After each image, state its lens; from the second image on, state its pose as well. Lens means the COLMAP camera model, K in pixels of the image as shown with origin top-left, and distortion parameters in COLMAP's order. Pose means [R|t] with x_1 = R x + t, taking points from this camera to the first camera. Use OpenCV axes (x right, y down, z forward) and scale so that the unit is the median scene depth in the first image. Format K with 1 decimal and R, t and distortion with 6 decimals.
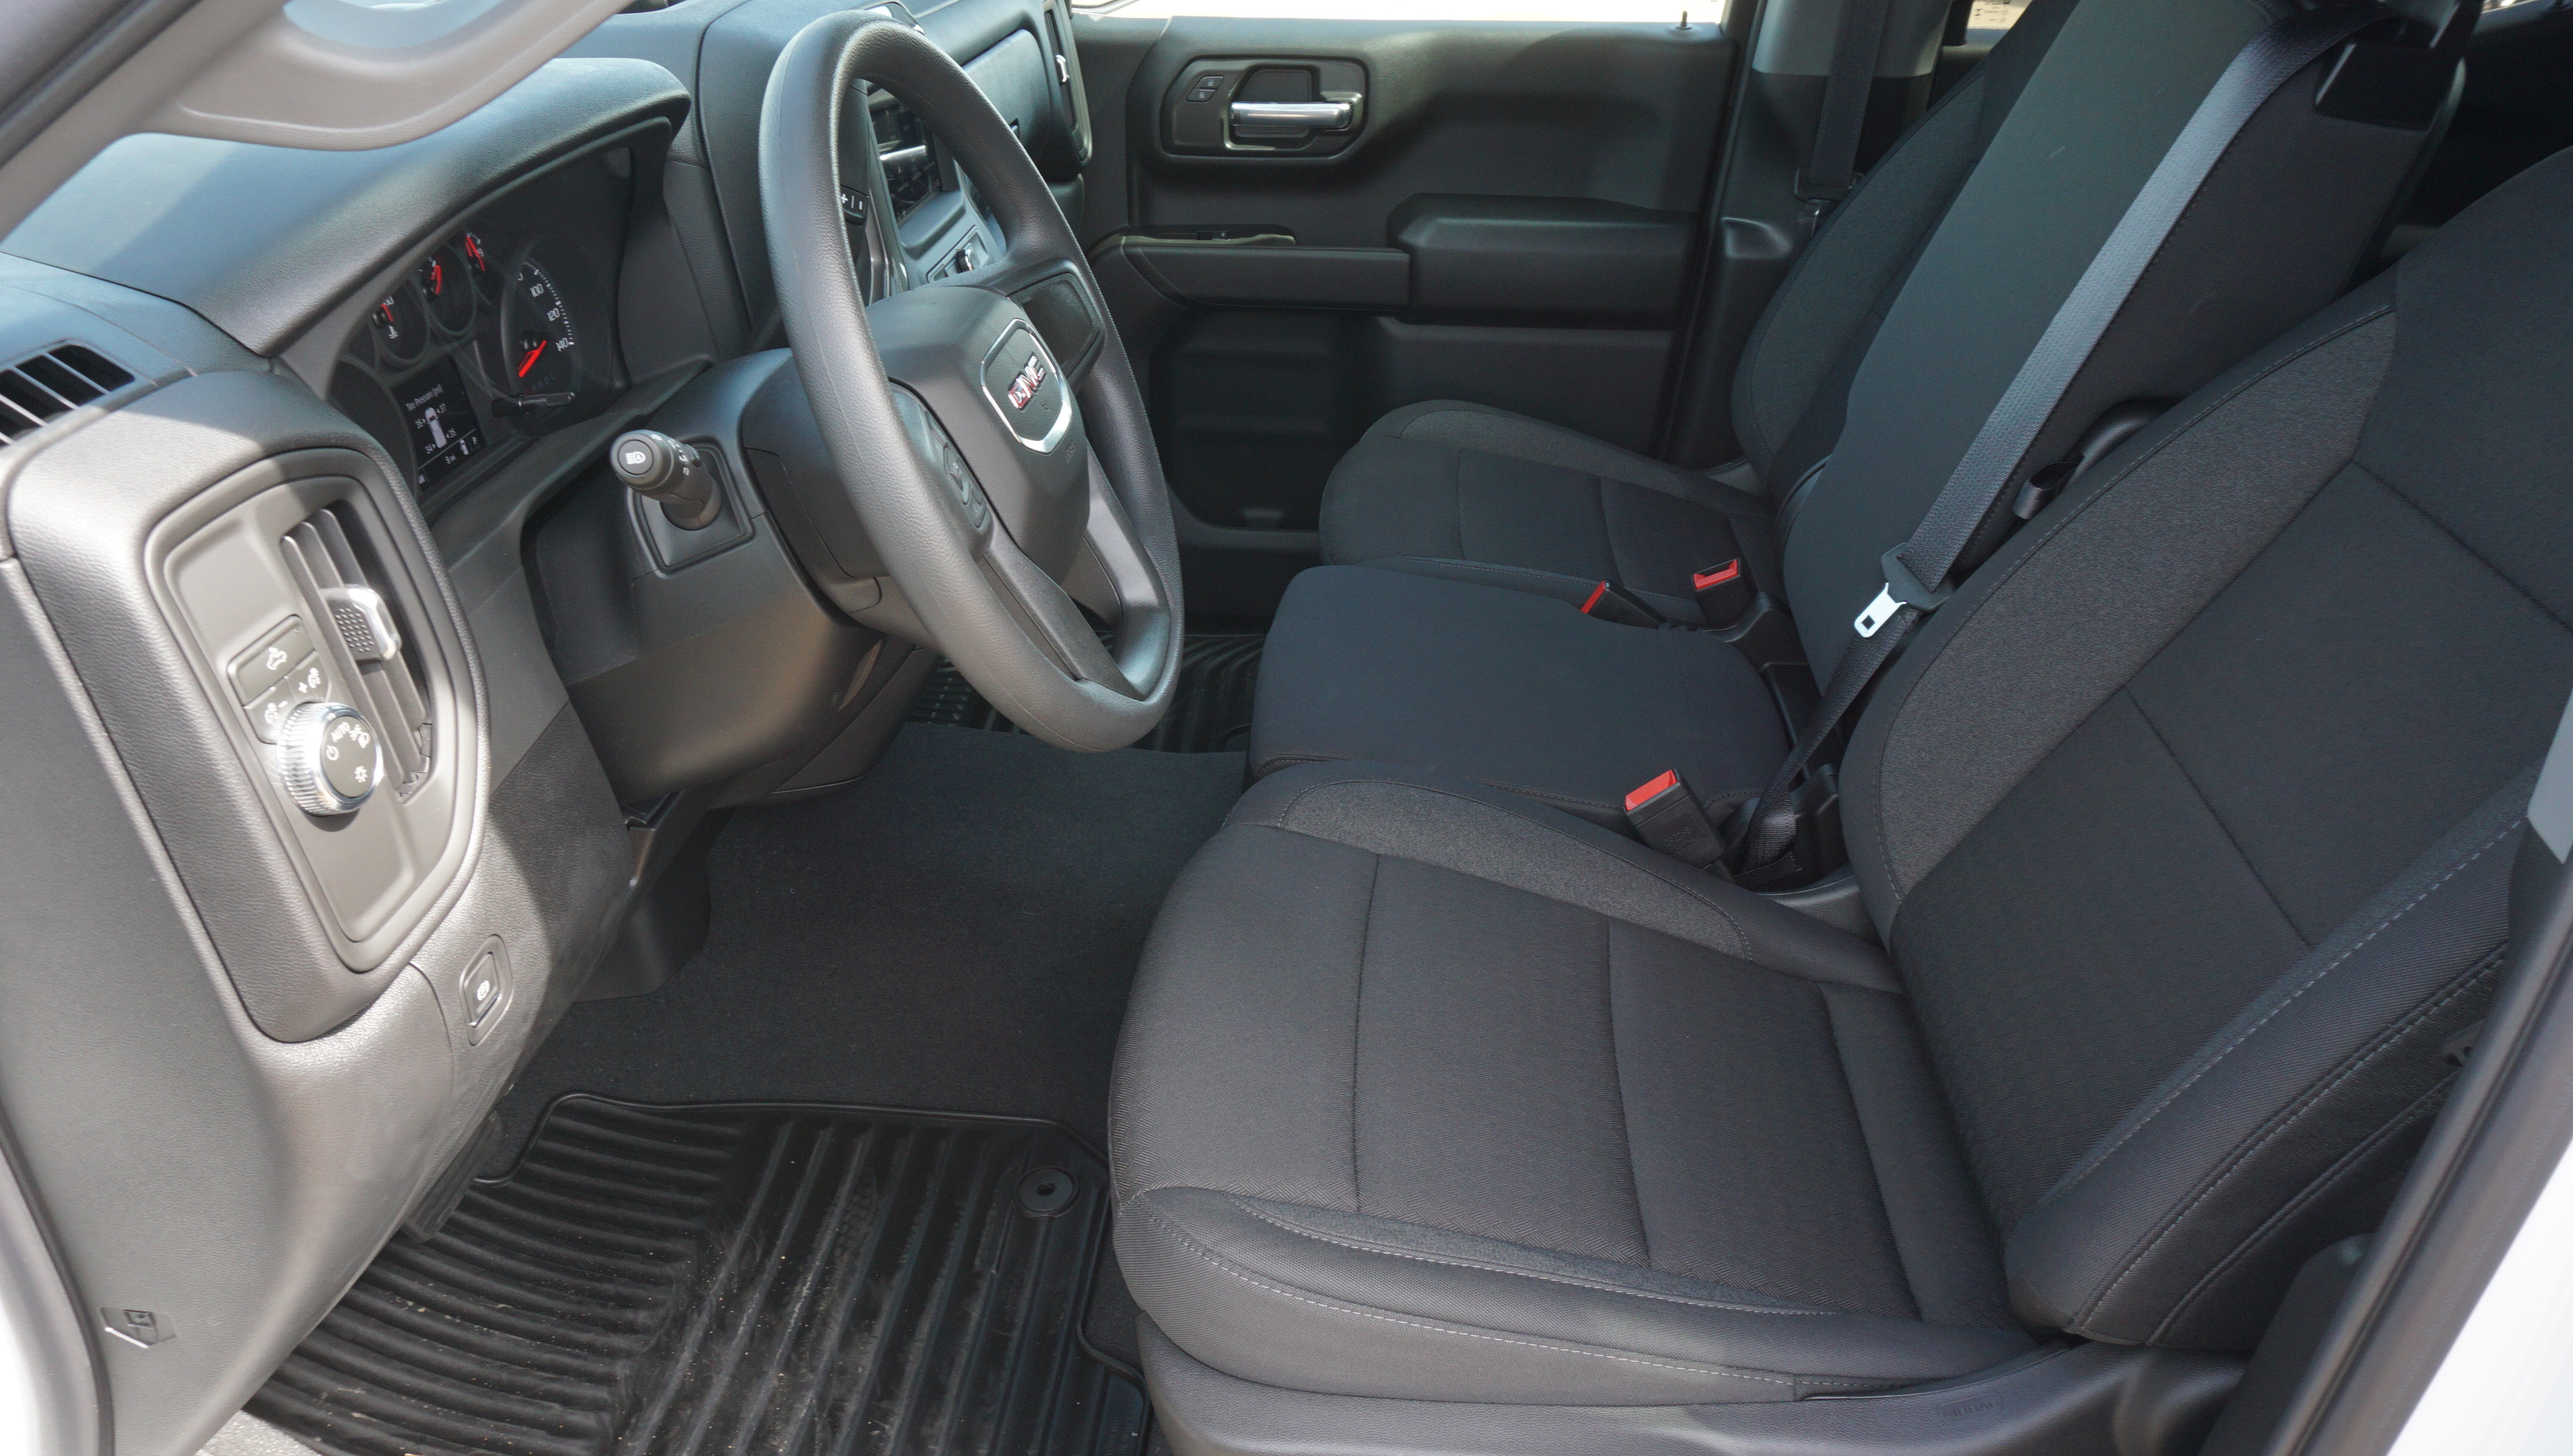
lens RADIAL K [[1734.6, 0, 1286.5], [0, 1734.6, 728.0], [0, 0, 1]] dist [-0.054948, 0.073782]
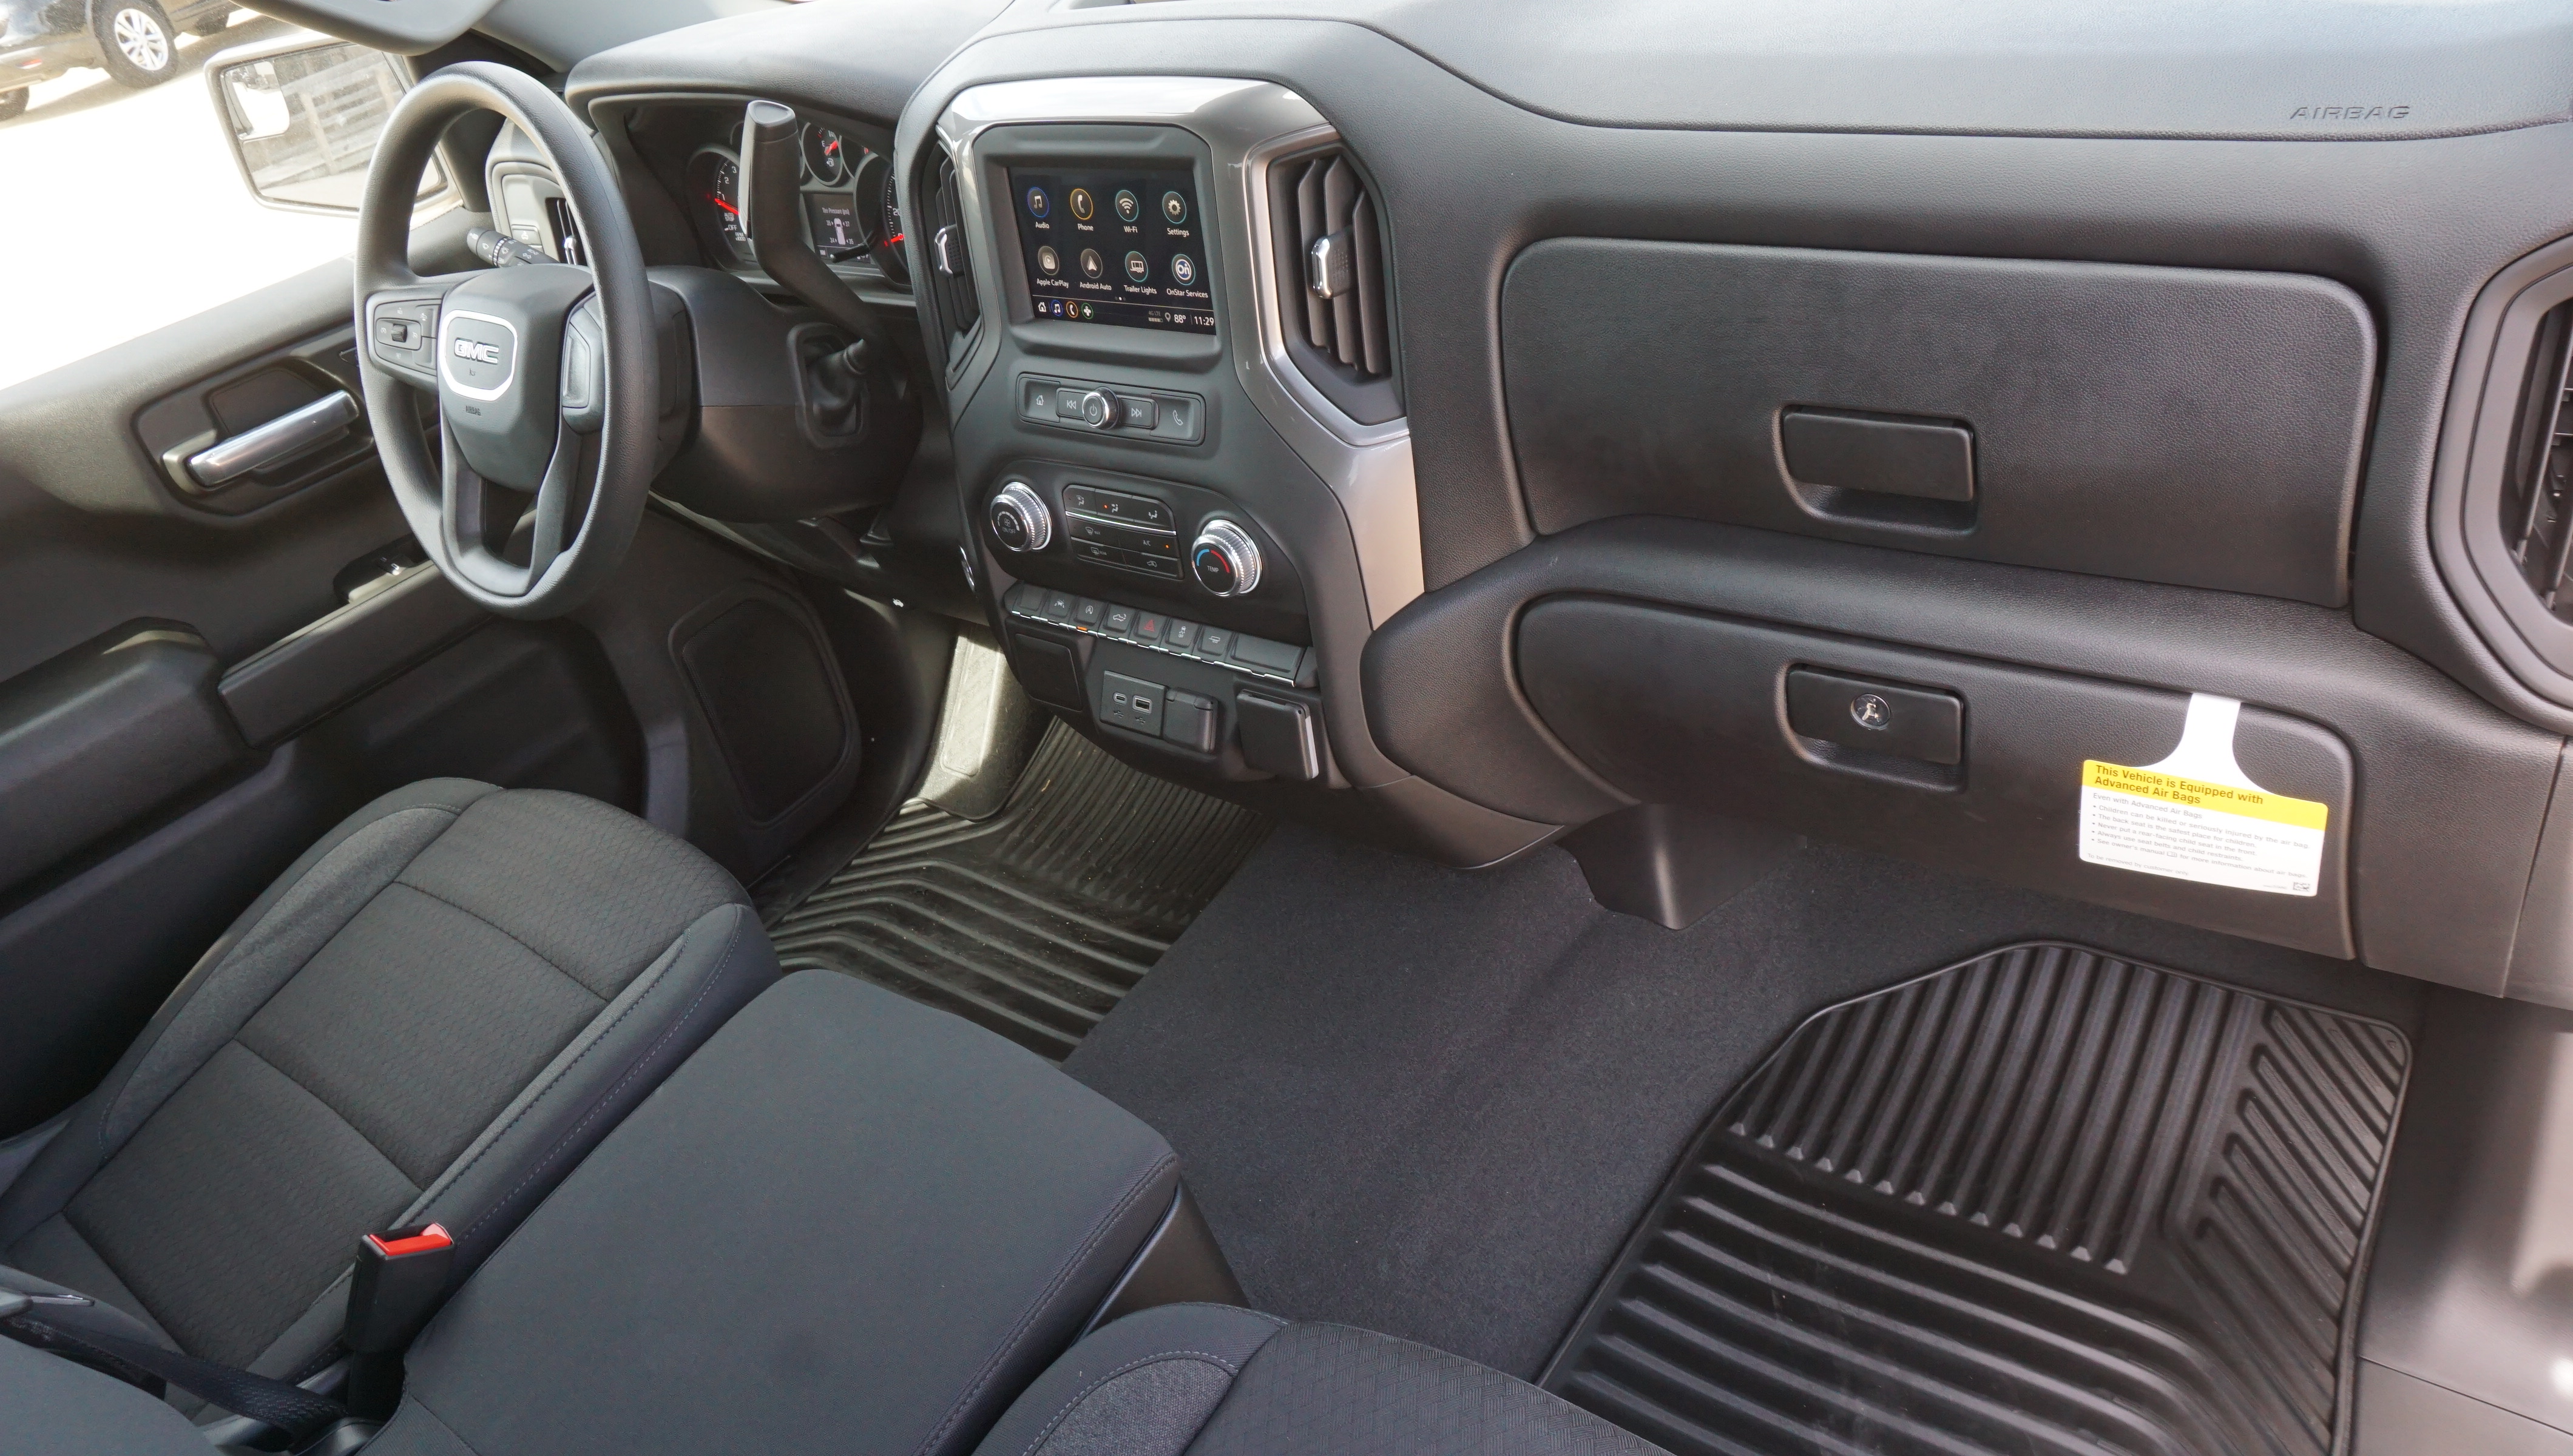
lens RADIAL K [[1696.6, 0, 1286.5], [0, 1696.6, 728.0], [0, 0, 1]] dist [-0.043922, 0.032918]
pose [[-0.527899, 0.545469, -0.650989, 0.240557], [-0.252221, 0.631228, 0.733441, -0.513122], [0.810992, 0.551376, -0.195646, 0.869065]]
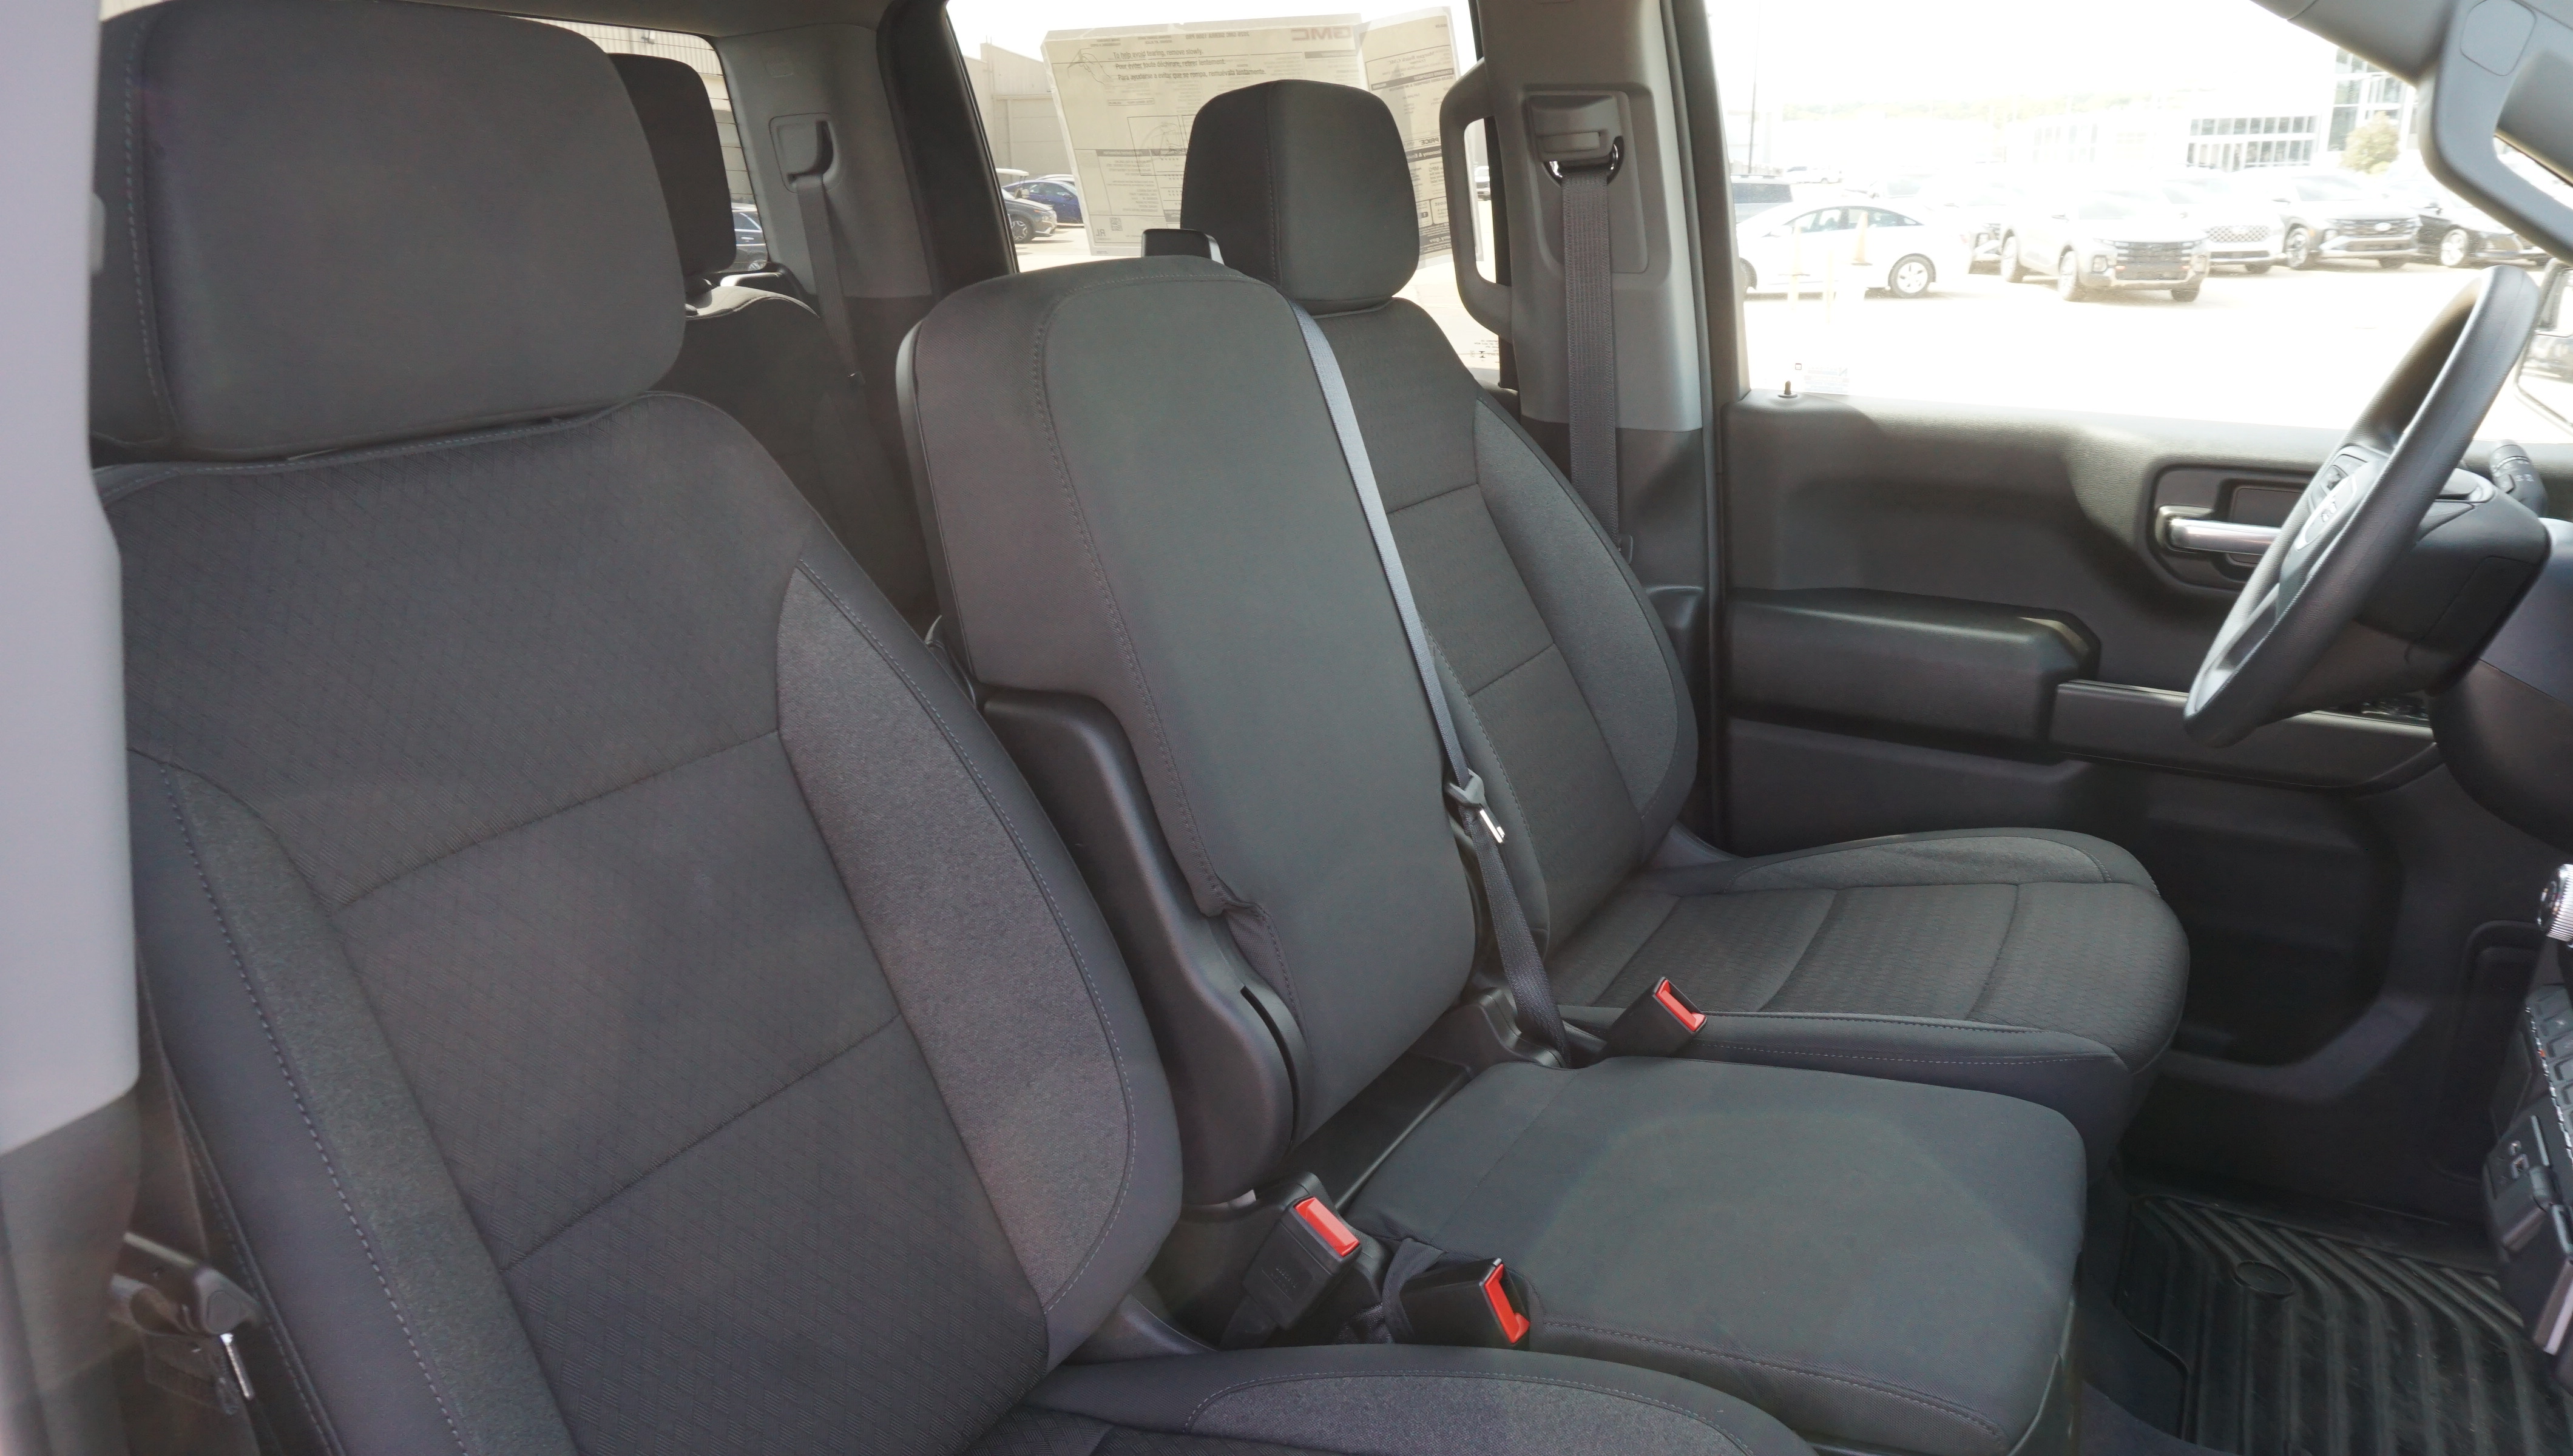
lens RADIAL K [[1699.0, 0, 1286.5], [0, 1699.0, 728.0], [0, 0, 1]] dist [-0.054140, 0.027307]
pose [[-0.914312, -0.128304, 0.384150, 0.032487], [0.199481, 0.682807, 0.702838, -0.545311], [-0.352477, 0.719244, -0.598705, 1.013355]]
